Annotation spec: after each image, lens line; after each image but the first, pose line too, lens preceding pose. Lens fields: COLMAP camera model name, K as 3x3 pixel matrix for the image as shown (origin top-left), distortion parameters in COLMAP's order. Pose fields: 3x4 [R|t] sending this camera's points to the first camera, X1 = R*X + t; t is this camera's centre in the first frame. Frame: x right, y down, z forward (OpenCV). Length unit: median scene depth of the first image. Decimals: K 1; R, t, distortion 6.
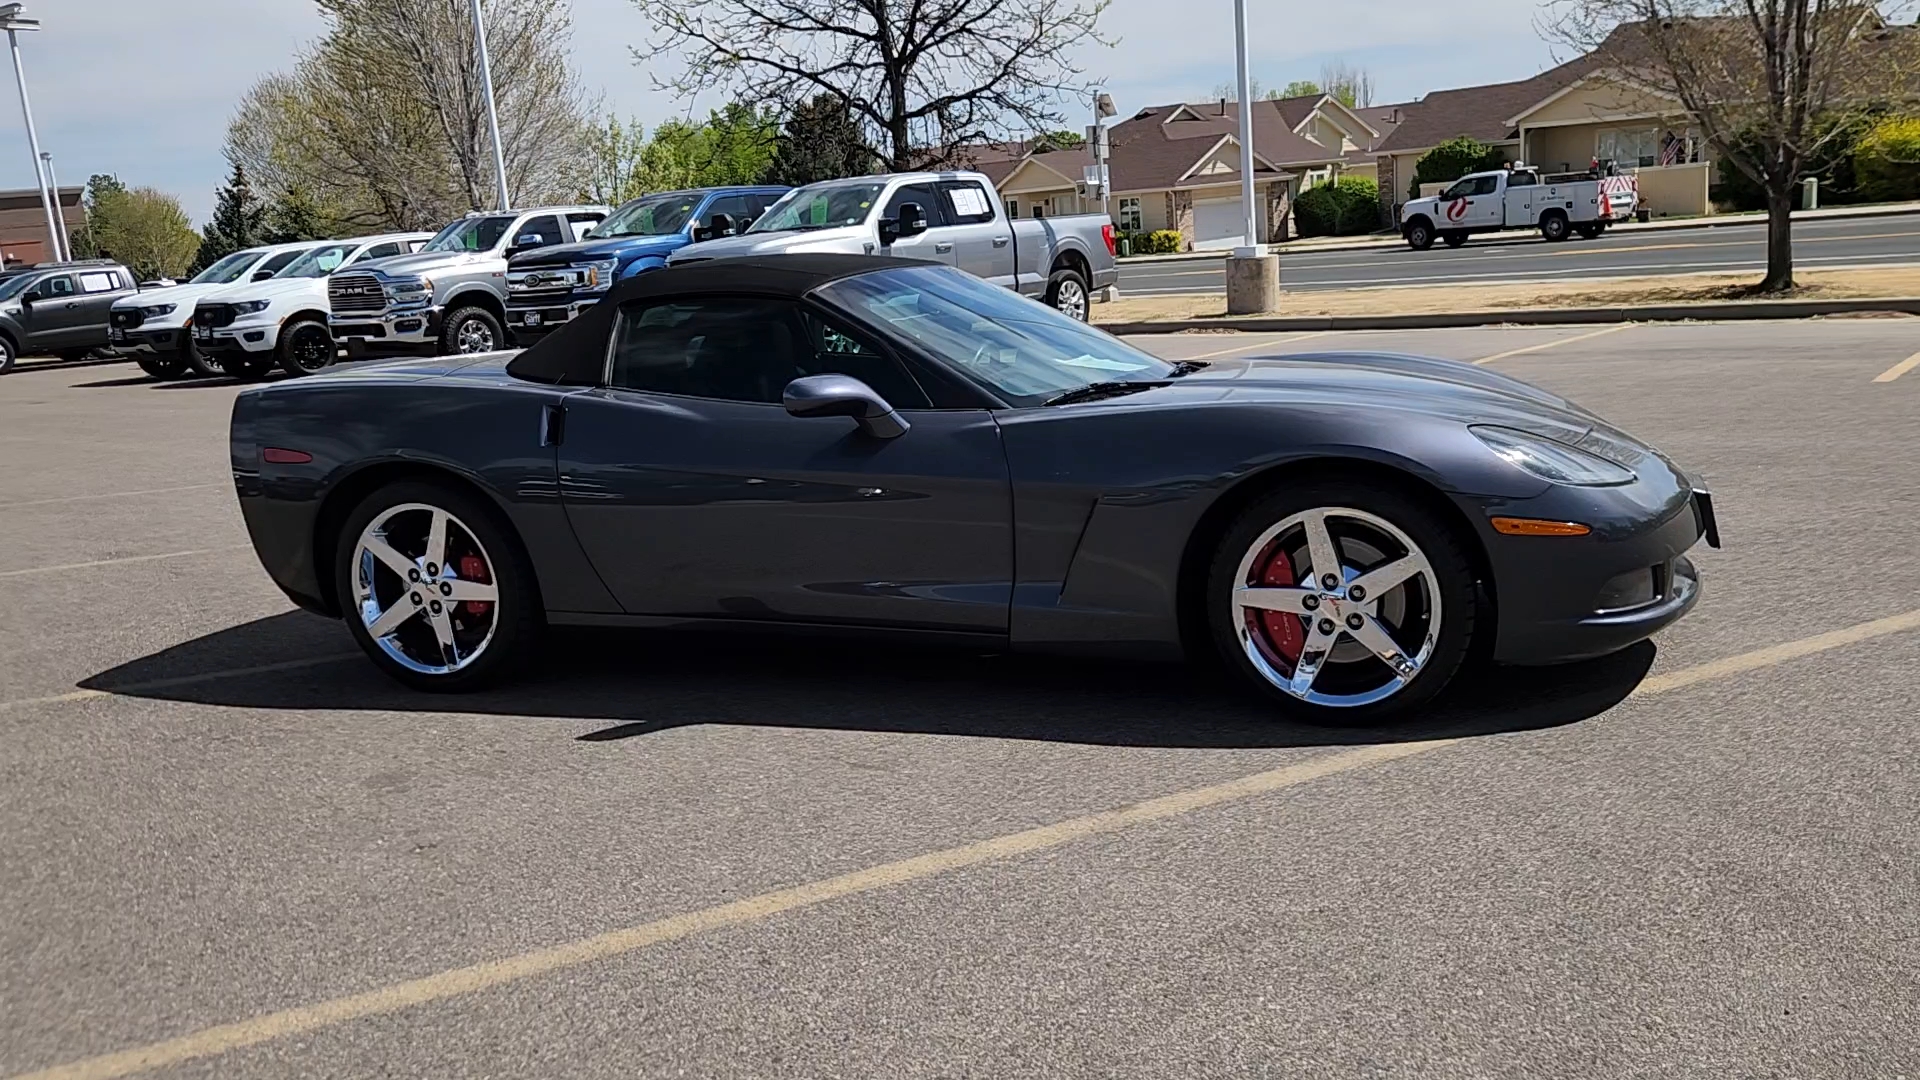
lens RADIAL K [[1627.4, 0, 942.5], [0, 1627.4, 545.2], [0, 0, 1]] dist [0.026212, -0.009349]
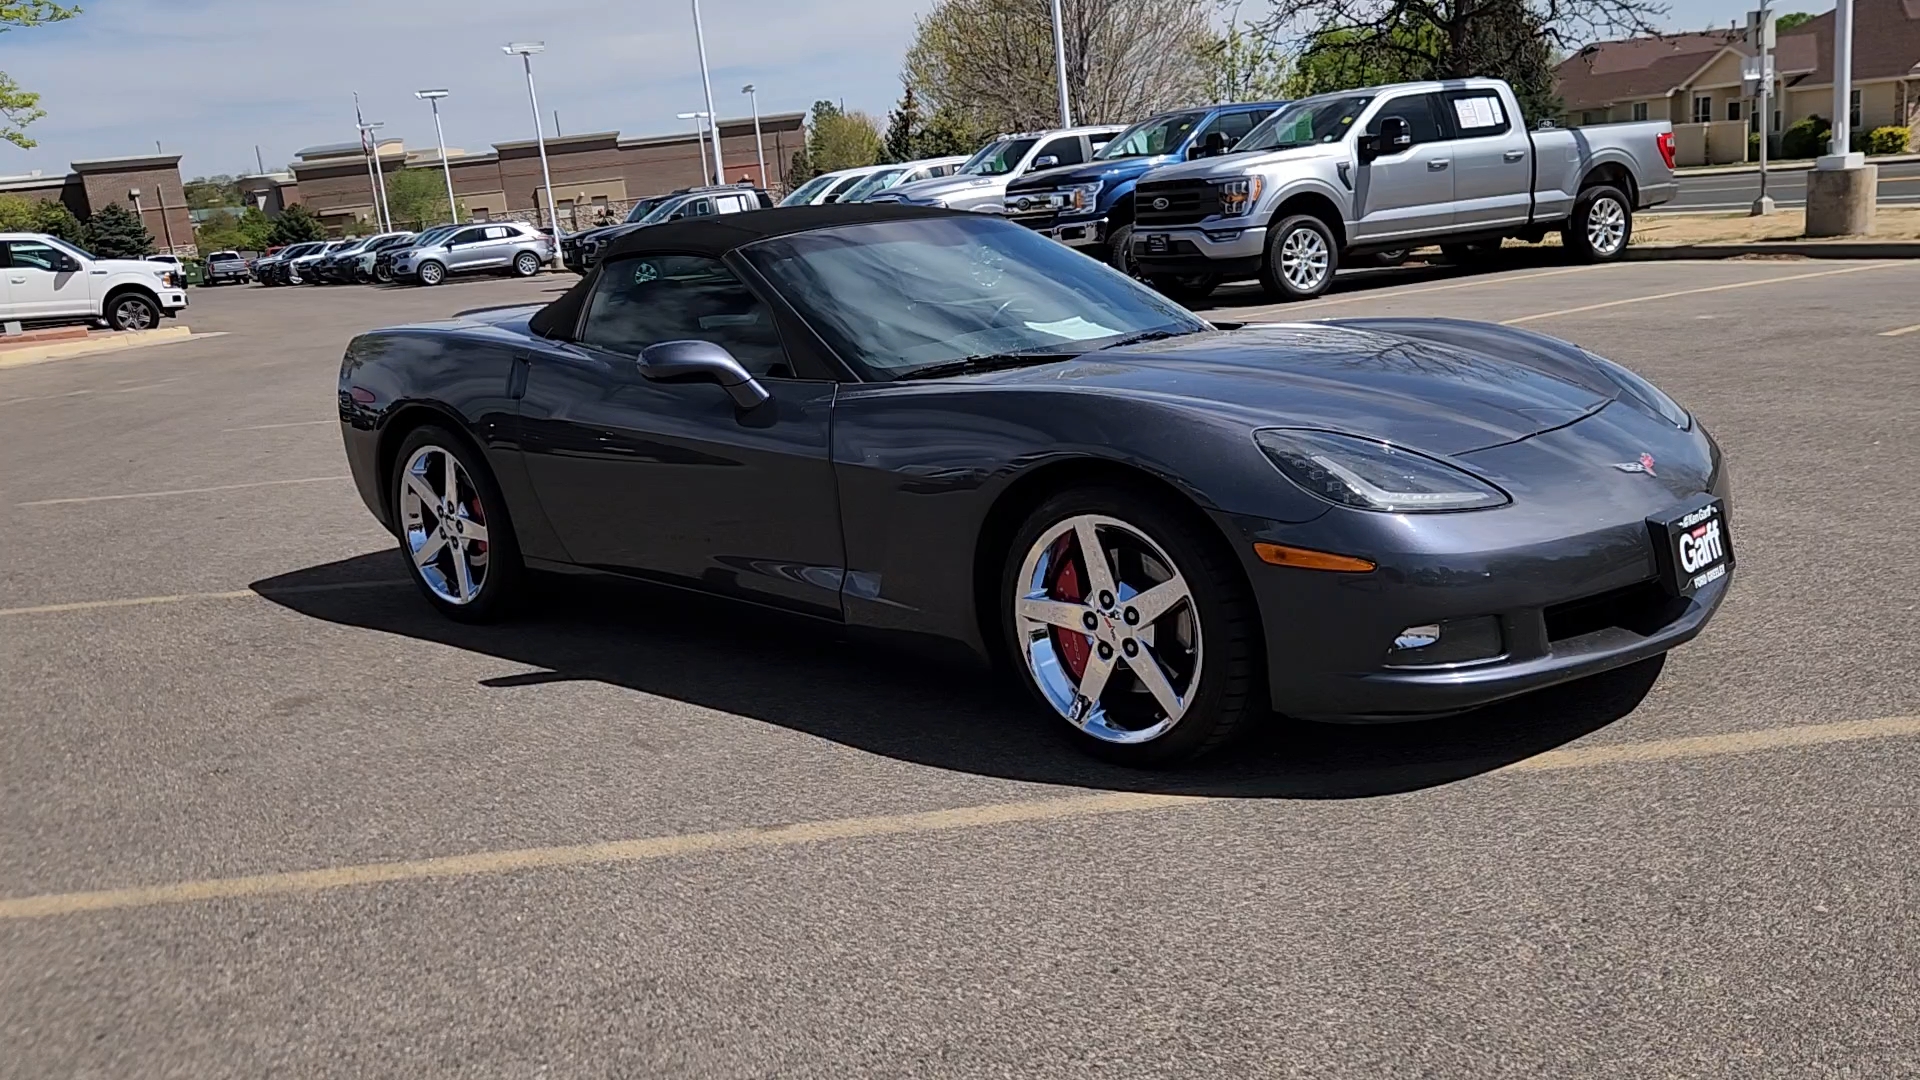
lens RADIAL K [[1627.4, 0, 942.5], [0, 1627.4, 545.2], [0, 0, 1]] dist [0.026212, -0.009349]
pose [[0.920057, 0.074940, -0.384550, 0.103989], [-0.054420, 0.996466, 0.063986, -0.012150], [0.387986, -0.037944, 0.920884, 0.035634]]
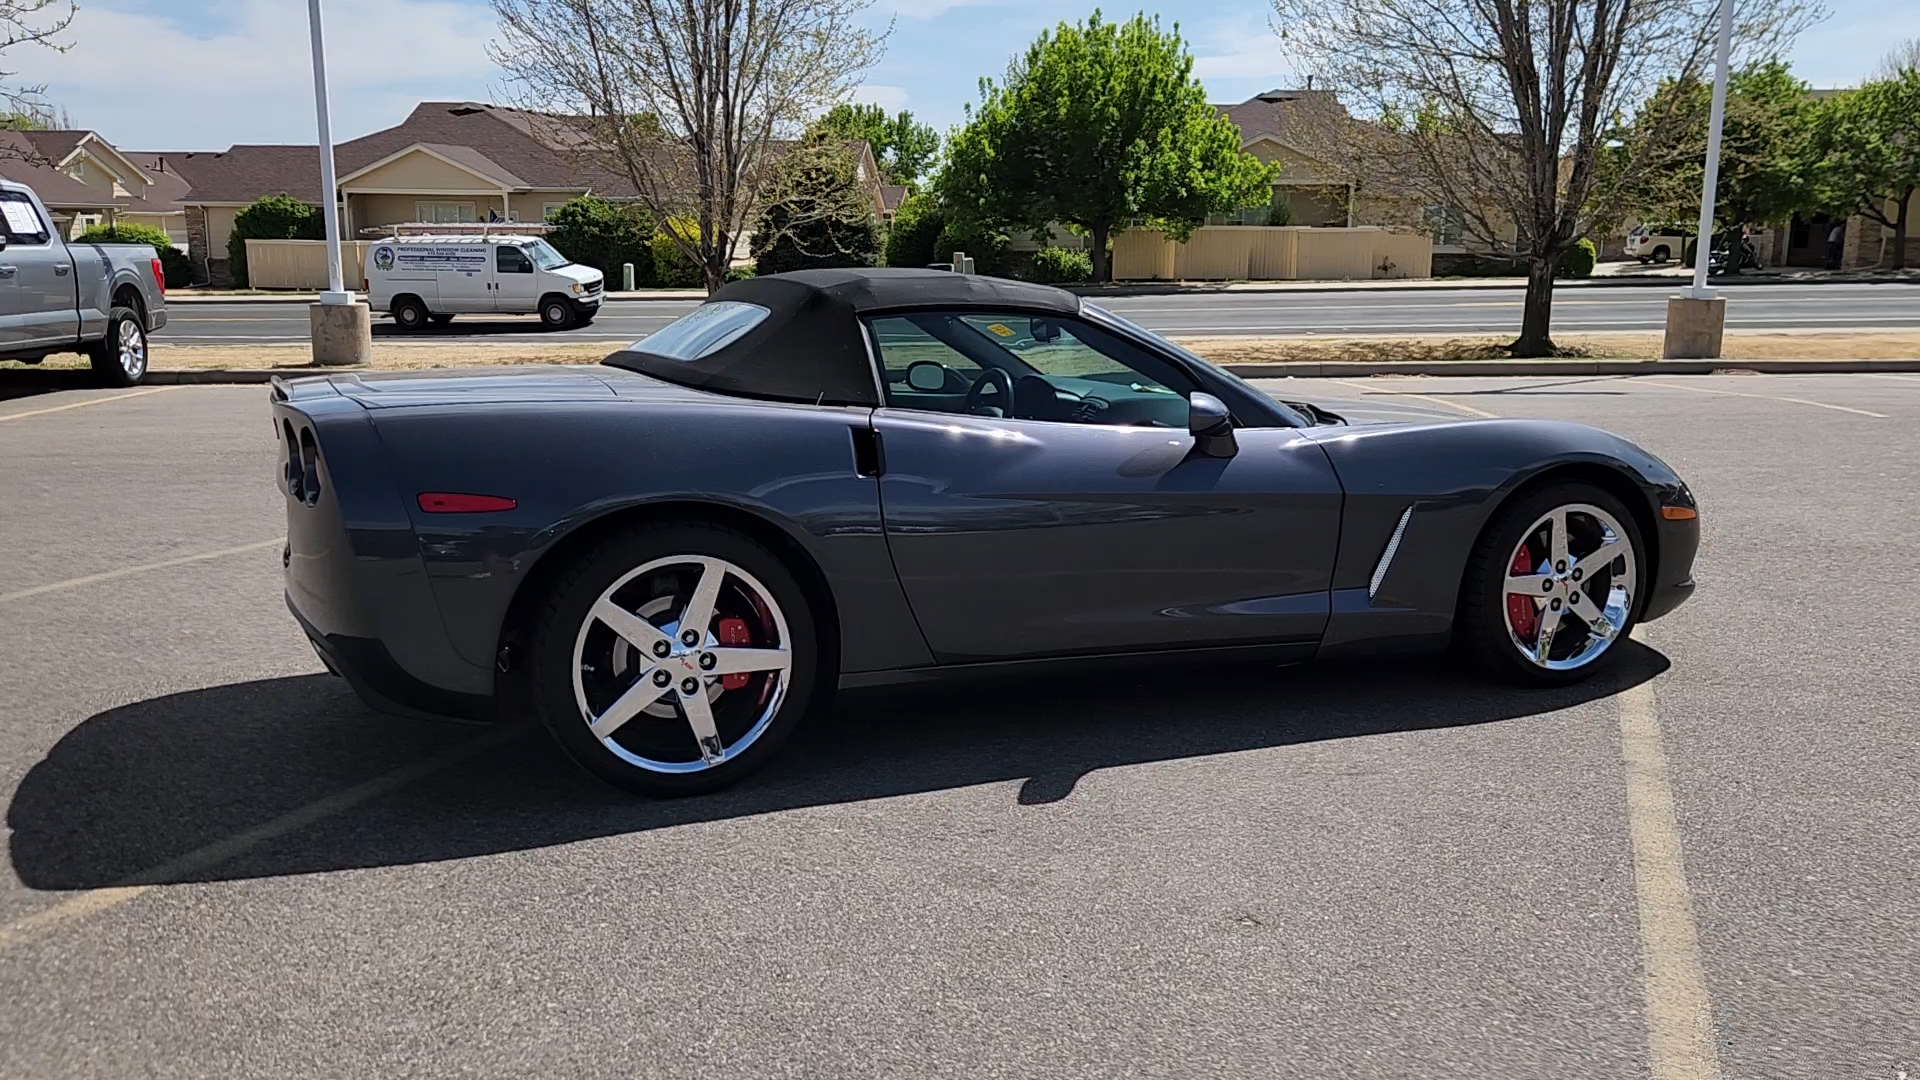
lens RADIAL K [[1627.4, 0, 942.5], [0, 1627.4, 545.2], [0, 0, 1]] dist [0.026212, -0.009349]
pose [[0.736460, -0.048604, 0.674733, -0.195422], [0.075574, 0.997083, -0.010664, -0.003228], [-0.672247, 0.058846, 0.737985, 0.087726]]
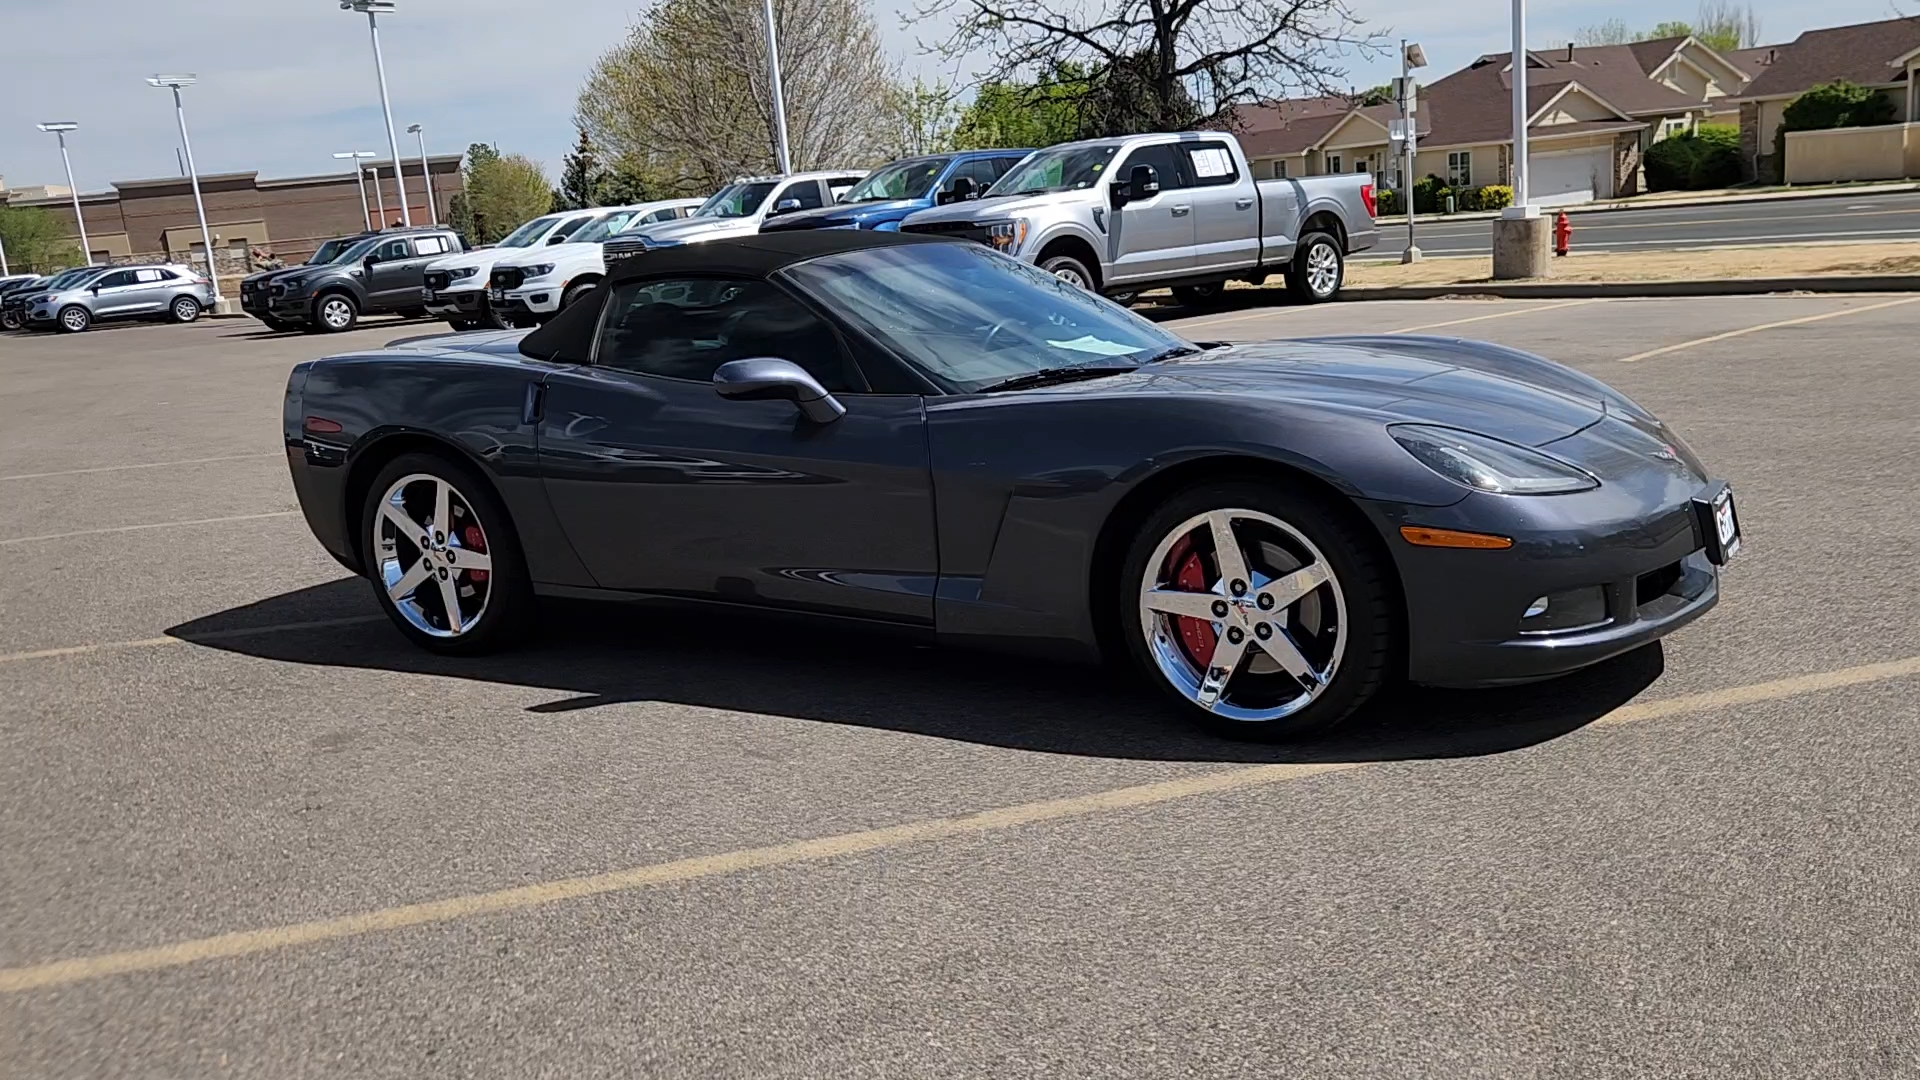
lens RADIAL K [[1627.4, 0, 942.5], [0, 1627.4, 545.2], [0, 0, 1]] dist [0.026212, -0.009349]
pose [[0.980164, 0.034508, -0.195162, 0.053787], [-0.029707, 0.999181, 0.027475, -0.004803], [0.195950, -0.021132, 0.980386, 0.010375]]
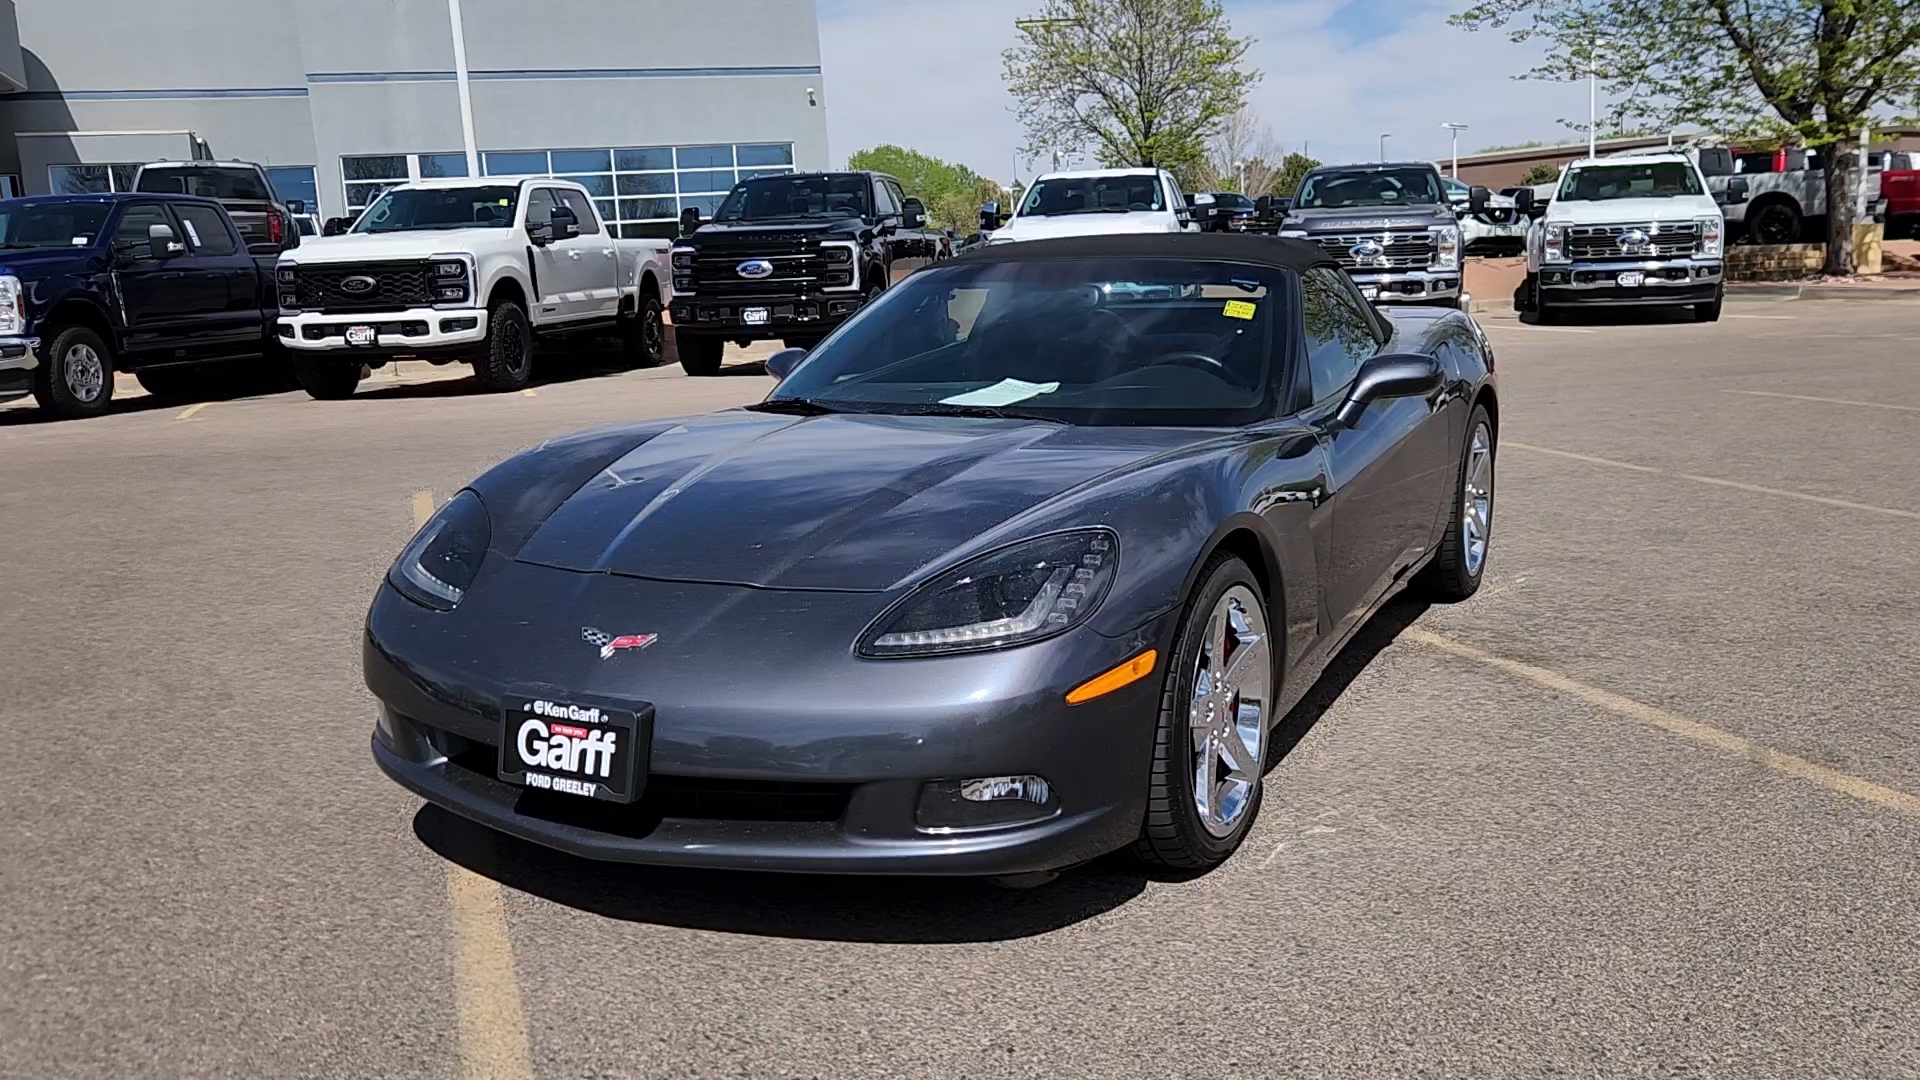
lens RADIAL K [[1627.4, 0, 942.5], [0, 1627.4, 545.2], [0, 0, 1]] dist [0.026212, -0.009349]
pose [[-0.135581, 0.249530, -0.958829, 0.249003], [-0.137374, 0.953682, 0.267616, -0.068838], [0.981196, 0.168002, -0.095022, 0.284405]]
